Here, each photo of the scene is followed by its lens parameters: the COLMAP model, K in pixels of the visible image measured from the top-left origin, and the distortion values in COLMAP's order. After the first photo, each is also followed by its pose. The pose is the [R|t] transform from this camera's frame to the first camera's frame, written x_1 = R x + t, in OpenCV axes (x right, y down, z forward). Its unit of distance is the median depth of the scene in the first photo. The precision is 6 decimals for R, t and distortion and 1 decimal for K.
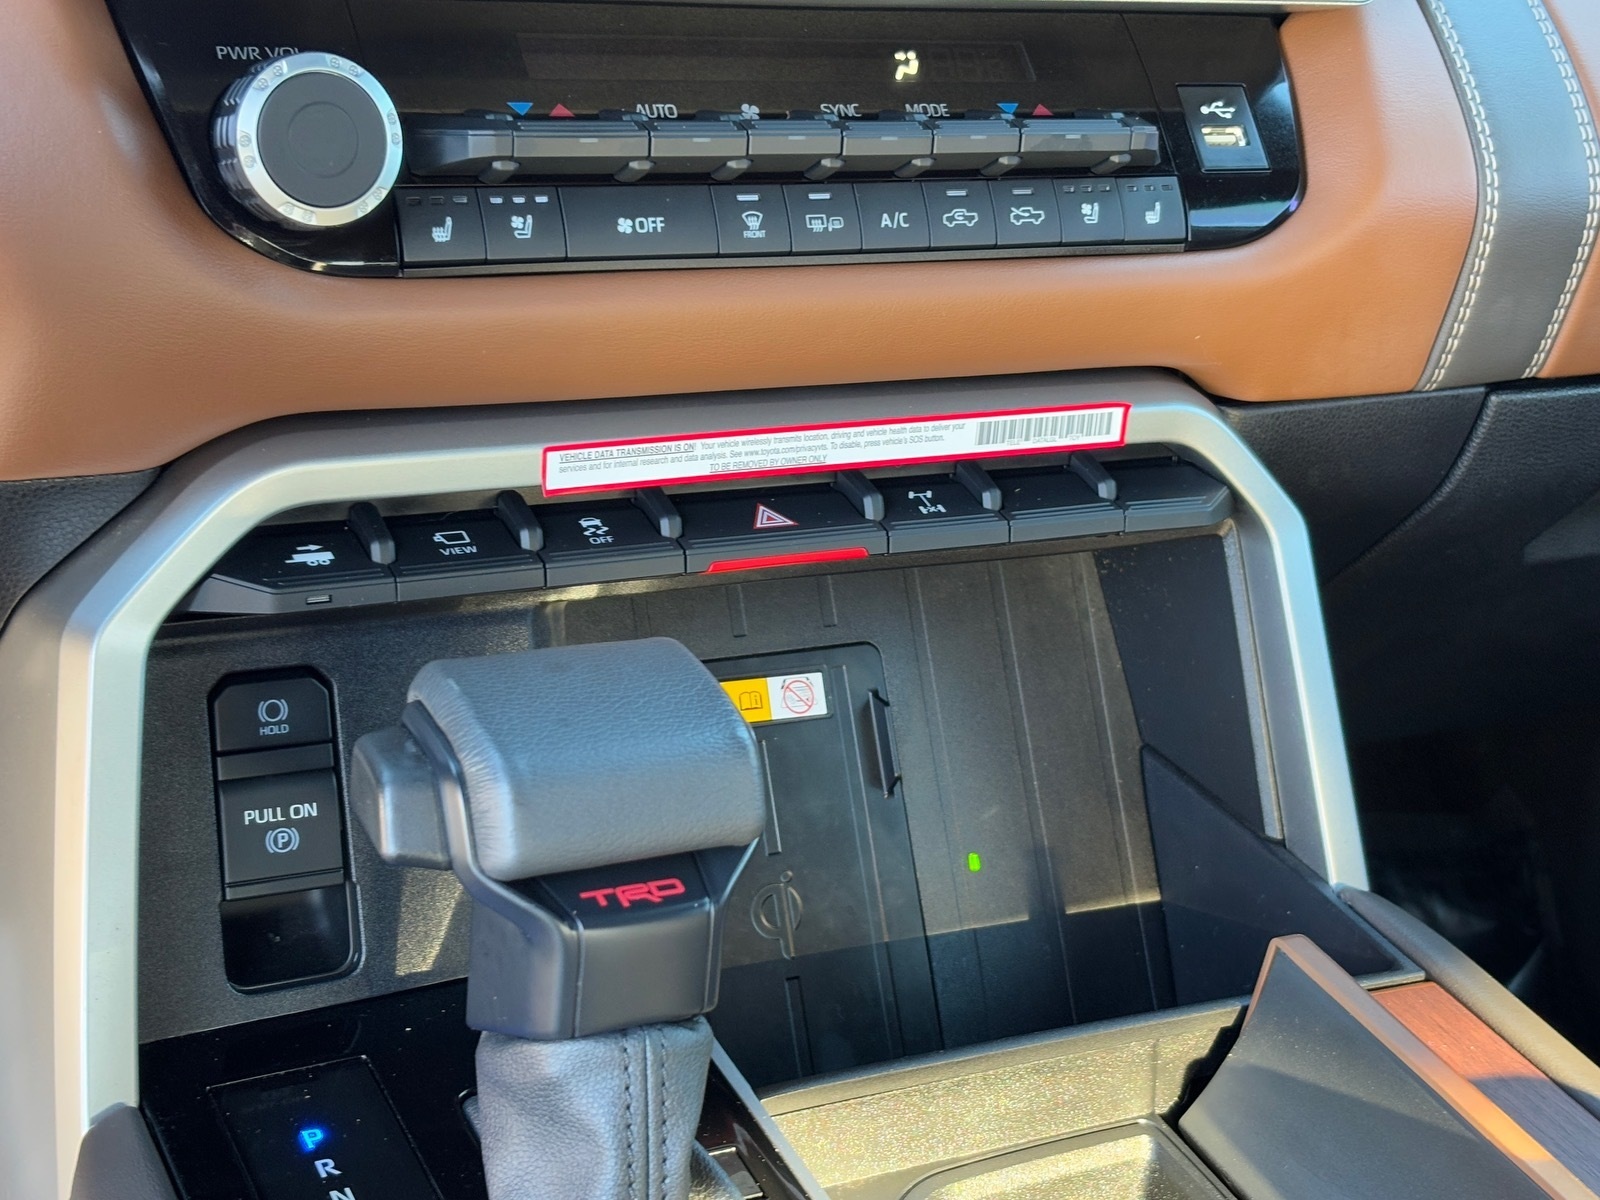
lens RADIAL K [[2476.3, 0, 800.0], [0, 2476.3, 600.0], [0, 0, 1]] dist [0.110160, -0.018695]
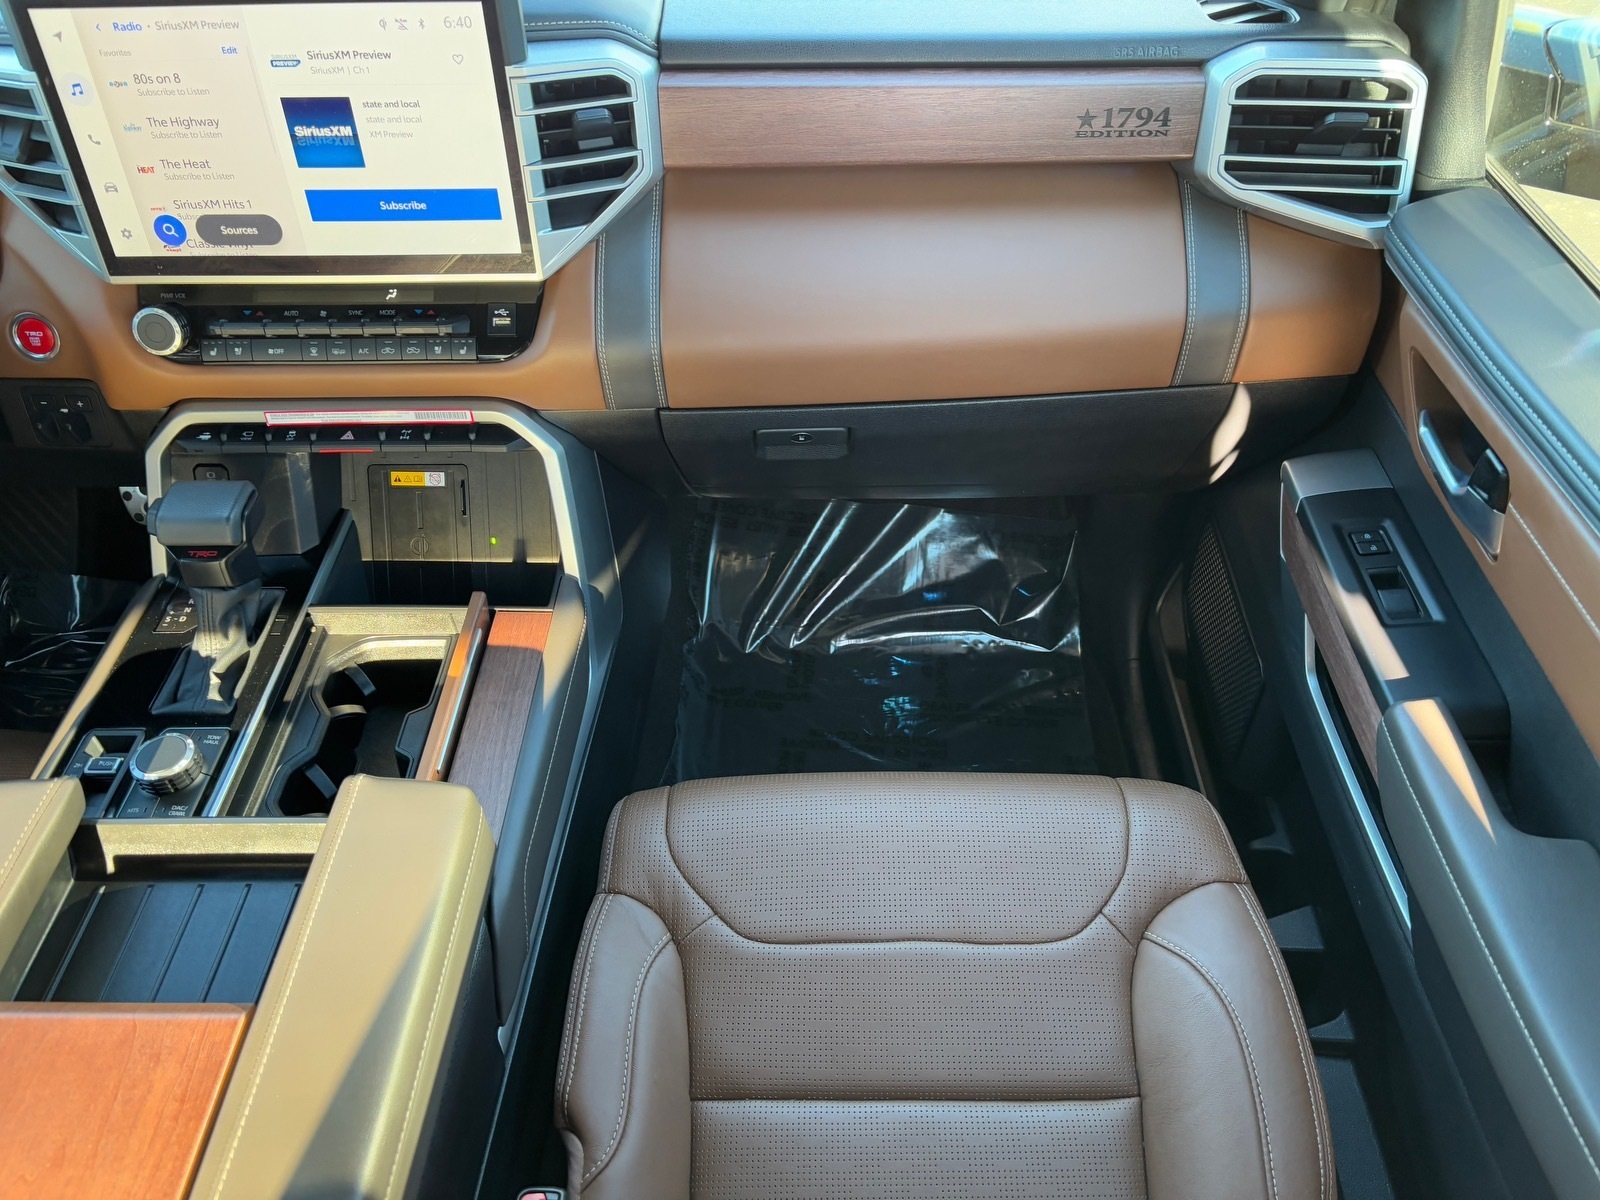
lens RADIAL K [[1215.3, 0, 798.7], [0, 1215.3, 585.5], [0, 0, 1]] dist [0.053433, -0.060618]
pose [[0.872213, 0.214697, -0.439489, 1.332648], [-0.082437, 0.950188, 0.300576, -0.402894], [0.482130, -0.225936, 0.846465, -0.123510]]
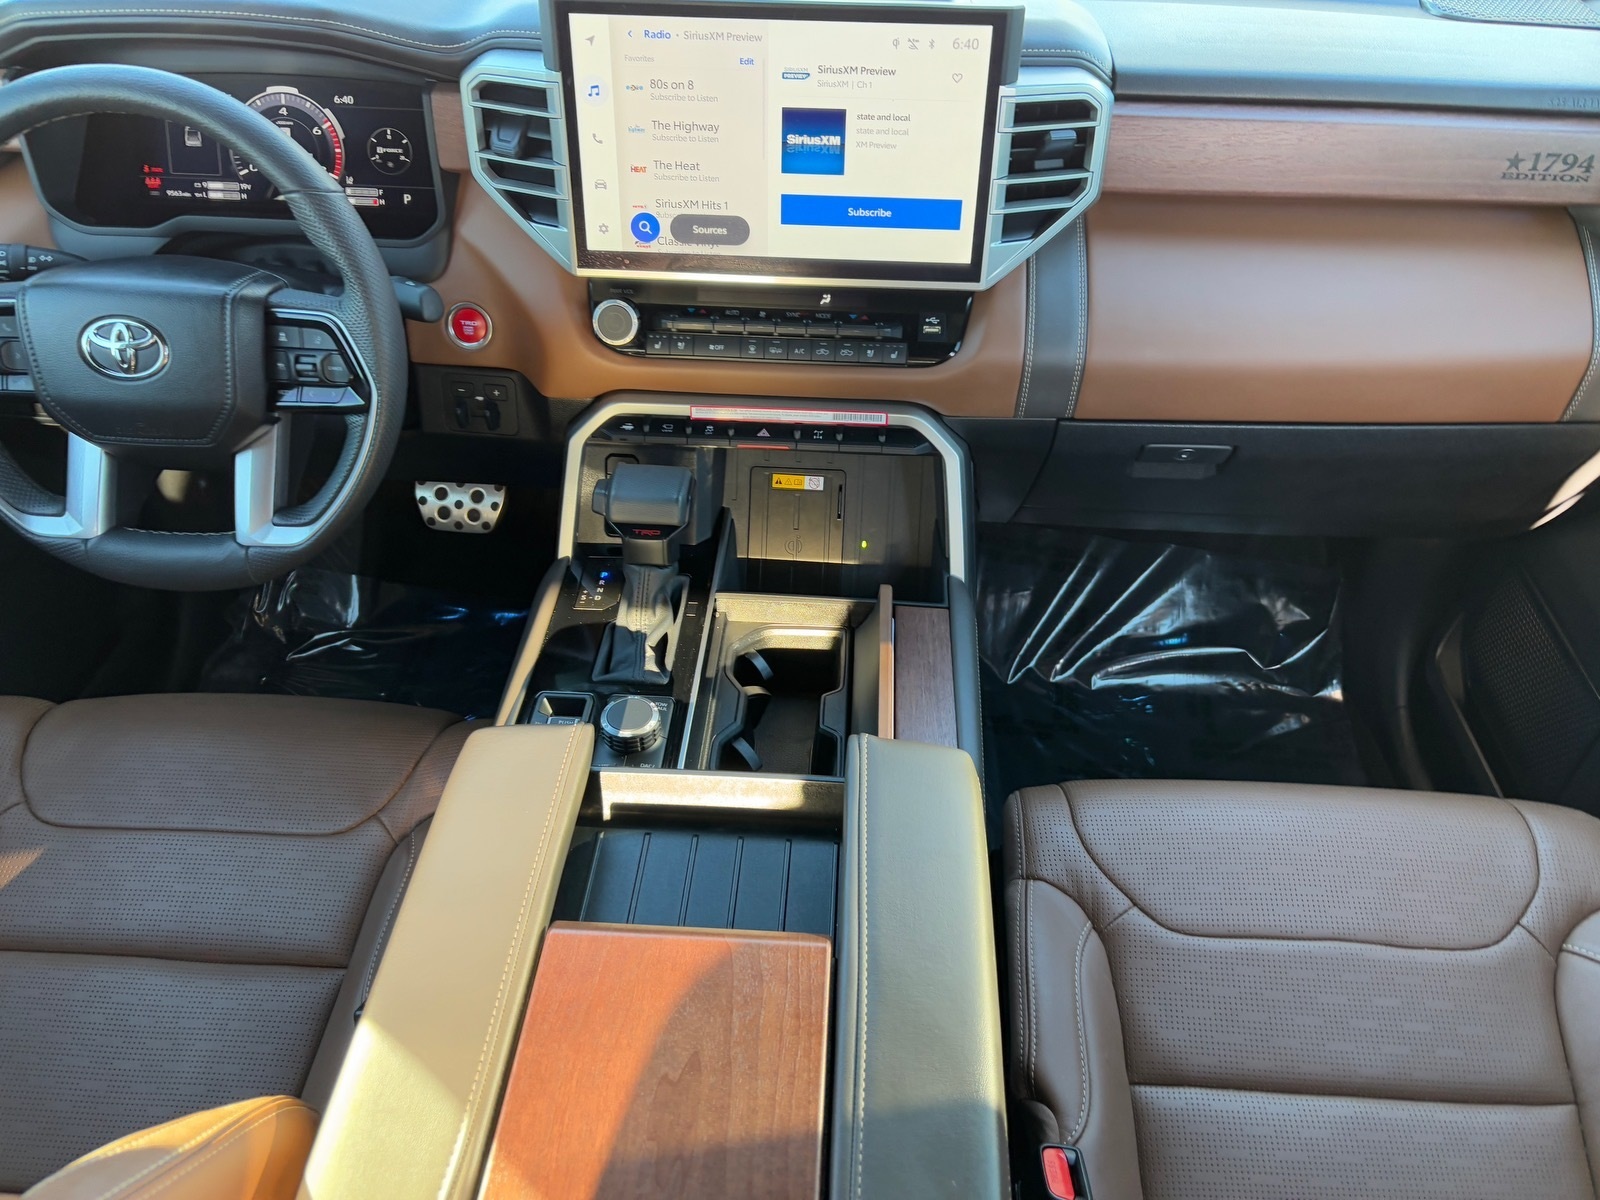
lens RADIAL K [[1222.3, 0, 805.7], [0, 1222.3, 588.7], [0, 0, 1]] dist [0.015998, -0.002940]
pose [[0.858025, 0.227828, -0.460313, 0.917344], [-0.127940, 0.962791, 0.238045, -0.248326], [0.497418, -0.145356, 0.855247, -0.467572]]
